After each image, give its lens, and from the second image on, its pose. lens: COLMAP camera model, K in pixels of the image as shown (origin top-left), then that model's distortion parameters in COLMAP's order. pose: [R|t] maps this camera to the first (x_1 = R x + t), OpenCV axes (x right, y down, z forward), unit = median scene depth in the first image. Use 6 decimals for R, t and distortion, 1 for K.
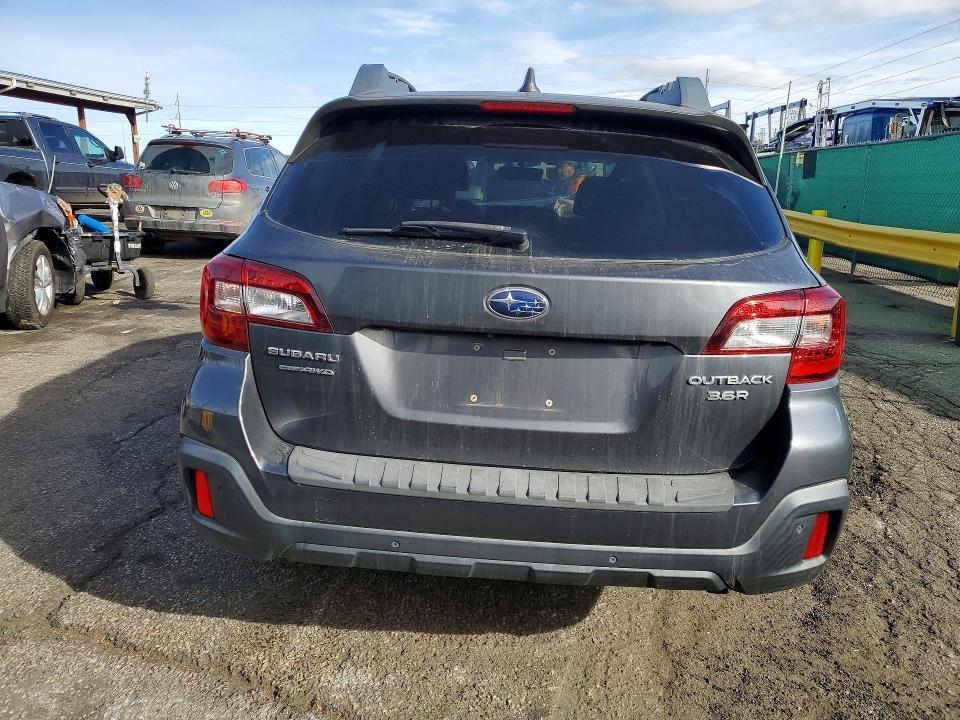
lens RADIAL K [[748.9, 0, 480.0], [0, 748.9, 360.0], [0, 0, 1]] dist [0.009902, 0.014841]
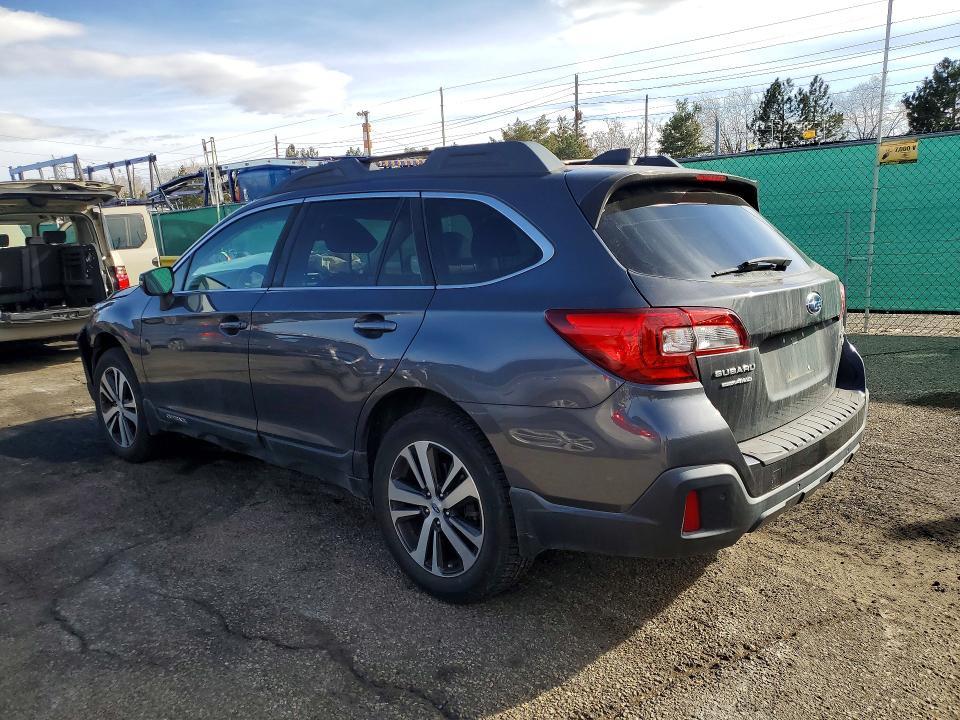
lens RADIAL K [[748.9, 0, 480.0], [0, 748.9, 360.0], [0, 0, 1]] dist [0.009902, 0.014841]
pose [[0.626873, -0.193767, 0.754642, -0.924296], [0.241760, 0.969147, 0.048017, -0.120204], [-0.740663, 0.152342, 0.654378, 0.297412]]
